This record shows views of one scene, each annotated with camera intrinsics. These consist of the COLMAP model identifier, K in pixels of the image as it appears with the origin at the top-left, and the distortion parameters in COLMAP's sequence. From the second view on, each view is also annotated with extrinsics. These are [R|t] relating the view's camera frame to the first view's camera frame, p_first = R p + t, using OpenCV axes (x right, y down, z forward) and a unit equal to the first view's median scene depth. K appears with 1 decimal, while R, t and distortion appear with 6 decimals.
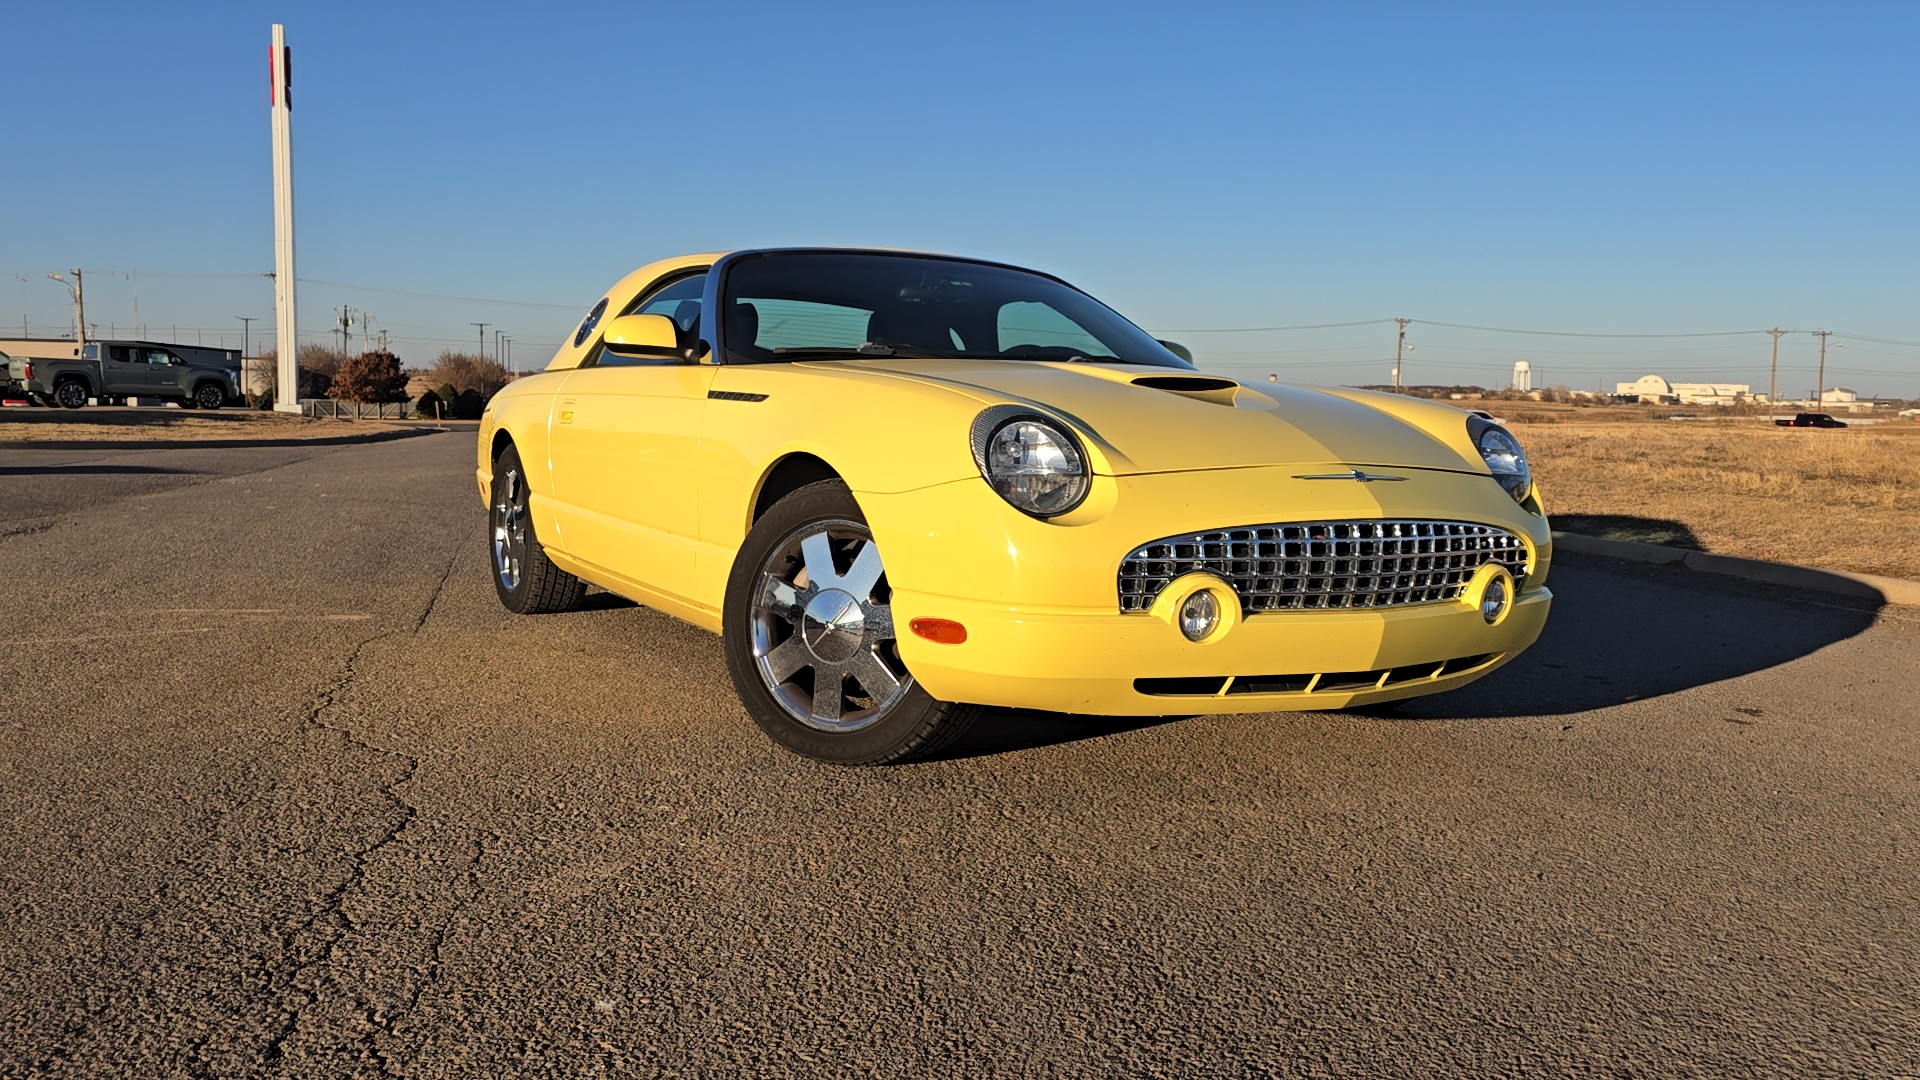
lens RADIAL K [[1583.5, 0, 980.7], [0, 1583.5, 549.1], [0, 0, 1]] dist [-0.022554, 0.012997]
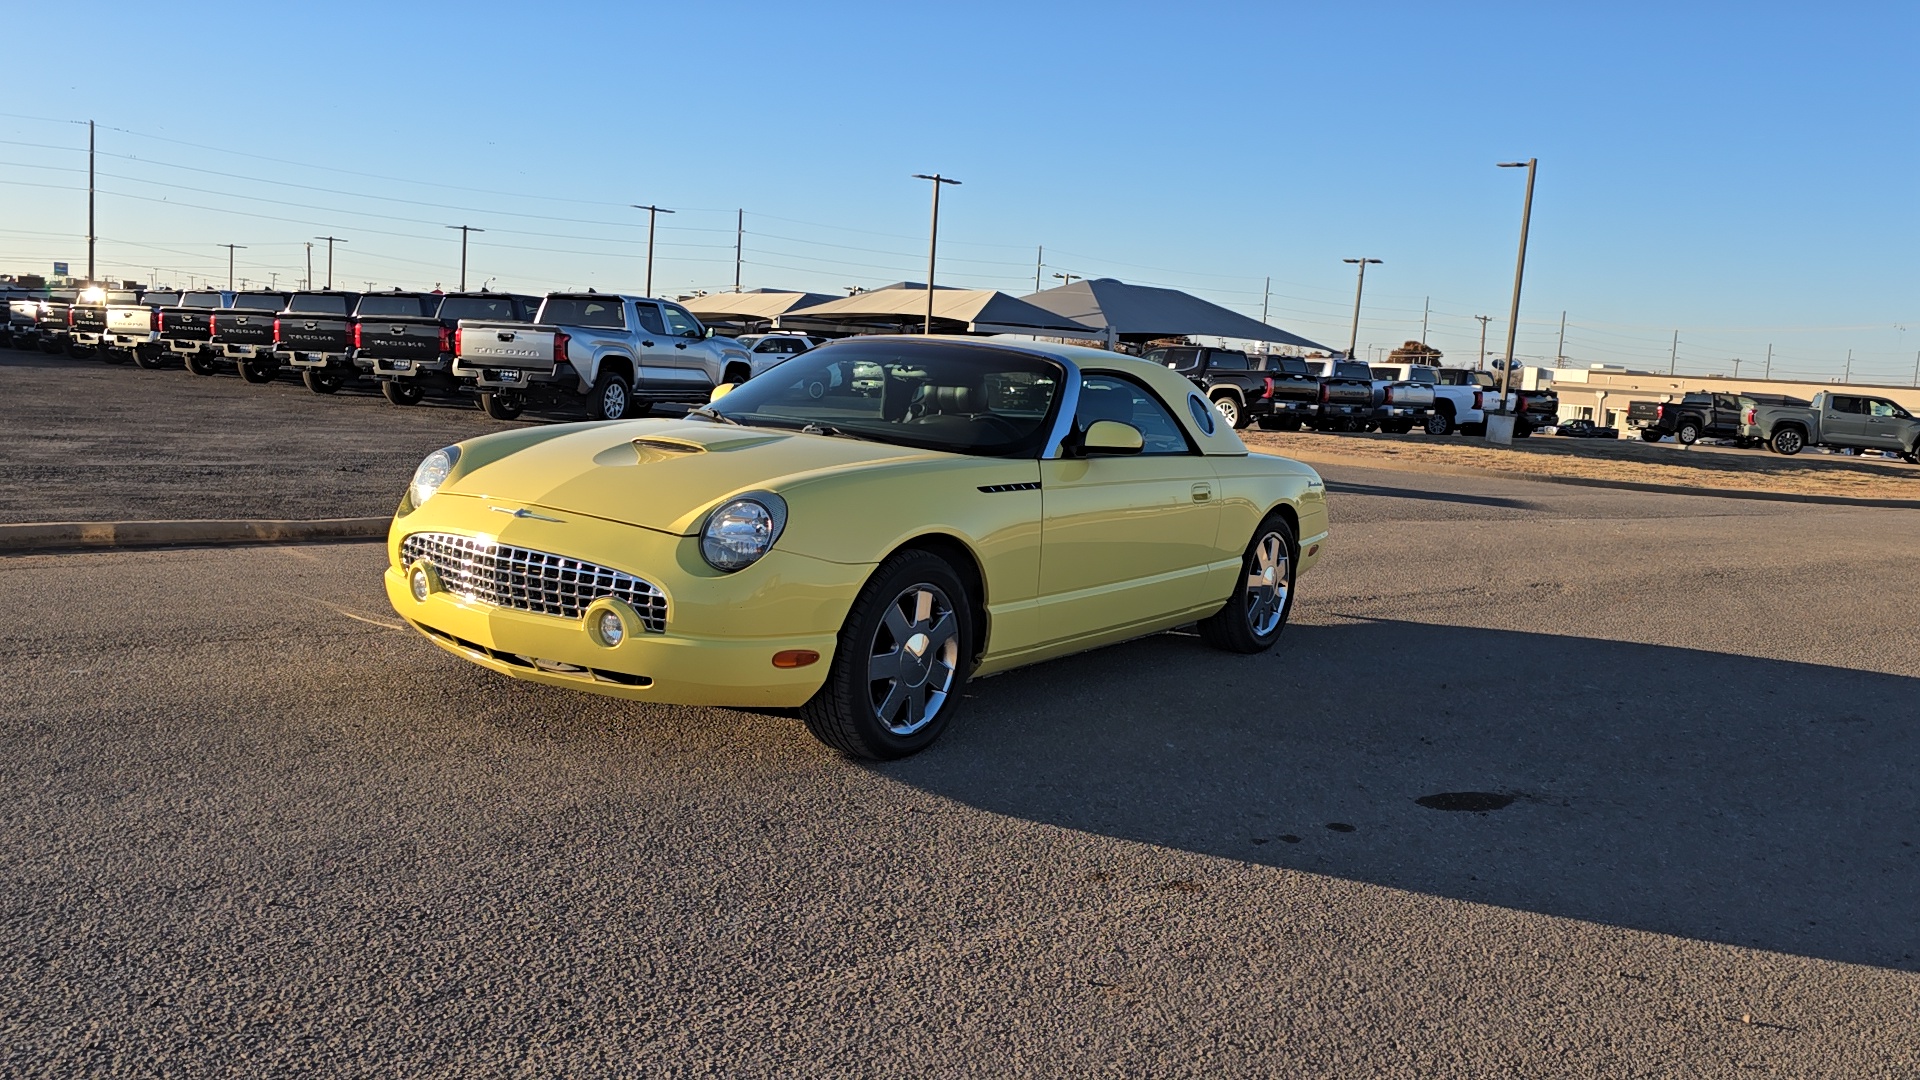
lens RADIAL K [[1583.5, 0, 974.8], [0, 1583.5, 538.6], [0, 0, 1]] dist [-0.022554, 0.012997]
pose [[0.436542, 0.108257, -0.893147, 0.978793], [-0.140520, 0.988755, 0.051164, -0.089203], [0.888642, 0.103170, 0.446846, 0.434079]]
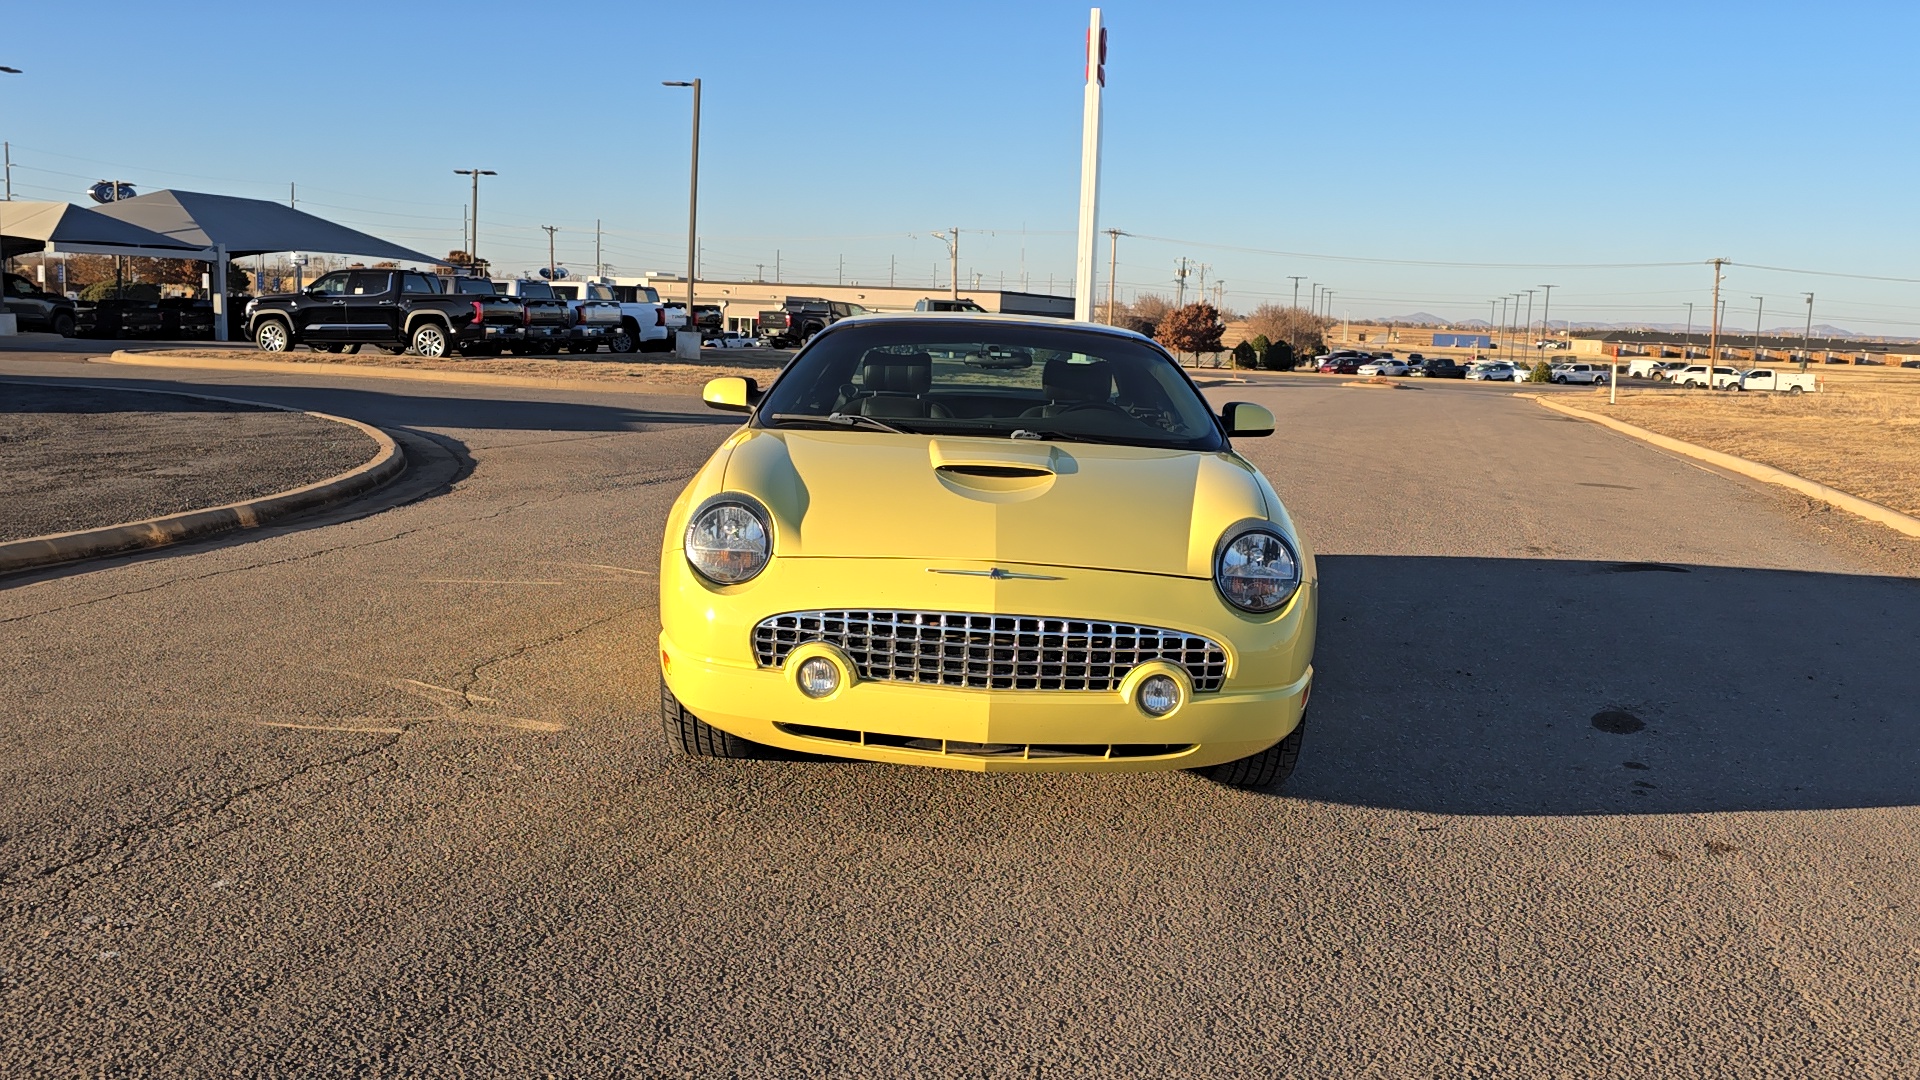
lens RADIAL K [[1583.5, 0, 955.9], [0, 1583.5, 545.6], [0, 0, 1]] dist [-0.022554, 0.012997]
pose [[0.861574, 0.086683, -0.500175, 0.461636], [-0.071759, 0.996216, 0.049043, -0.070488], [0.502534, -0.006362, 0.864534, 0.000933]]
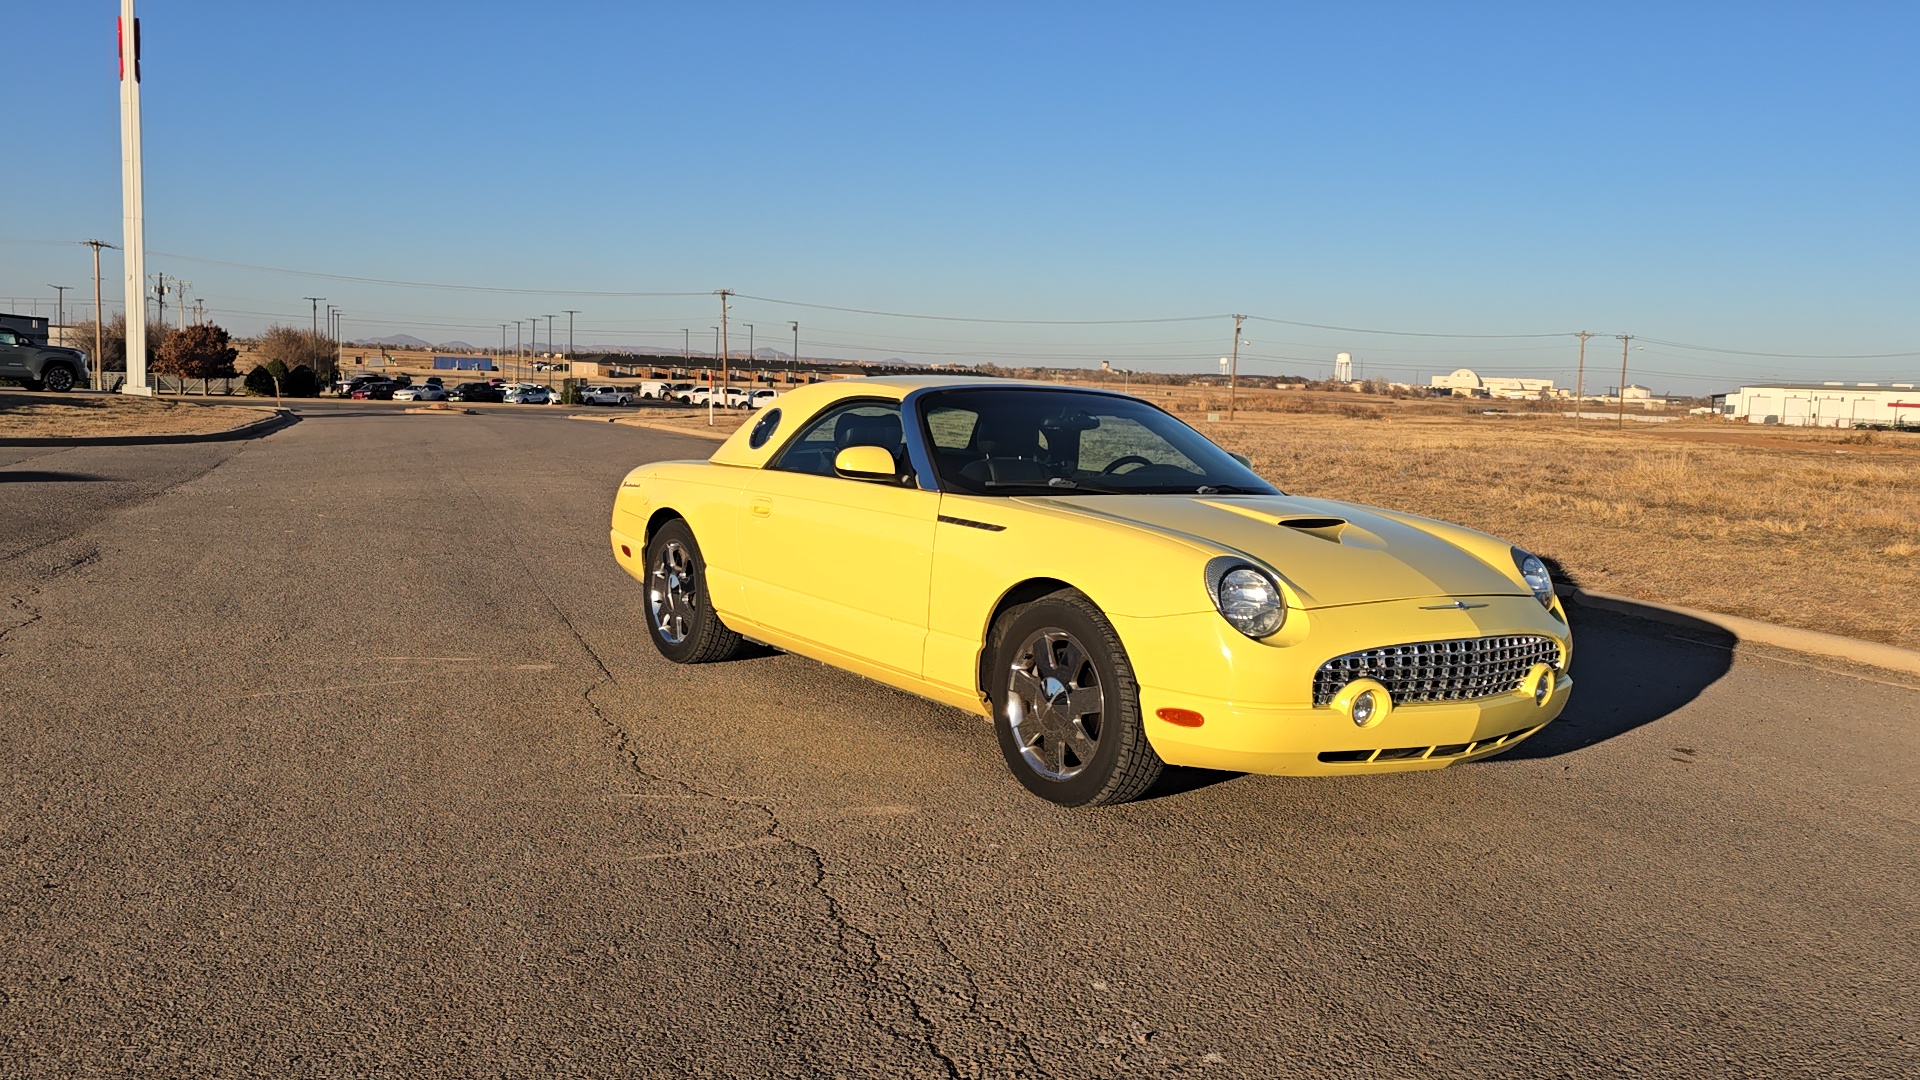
lens RADIAL K [[1583.5, 0, 976.1], [0, 1583.5, 543.3], [0, 0, 1]] dist [-0.022554, 0.012997]
pose [[0.994606, 0.009599, 0.103276, -0.200173], [-0.010405, 0.999919, 0.007268, -0.063383], [-0.103198, -0.008303, 0.994626, -0.214009]]
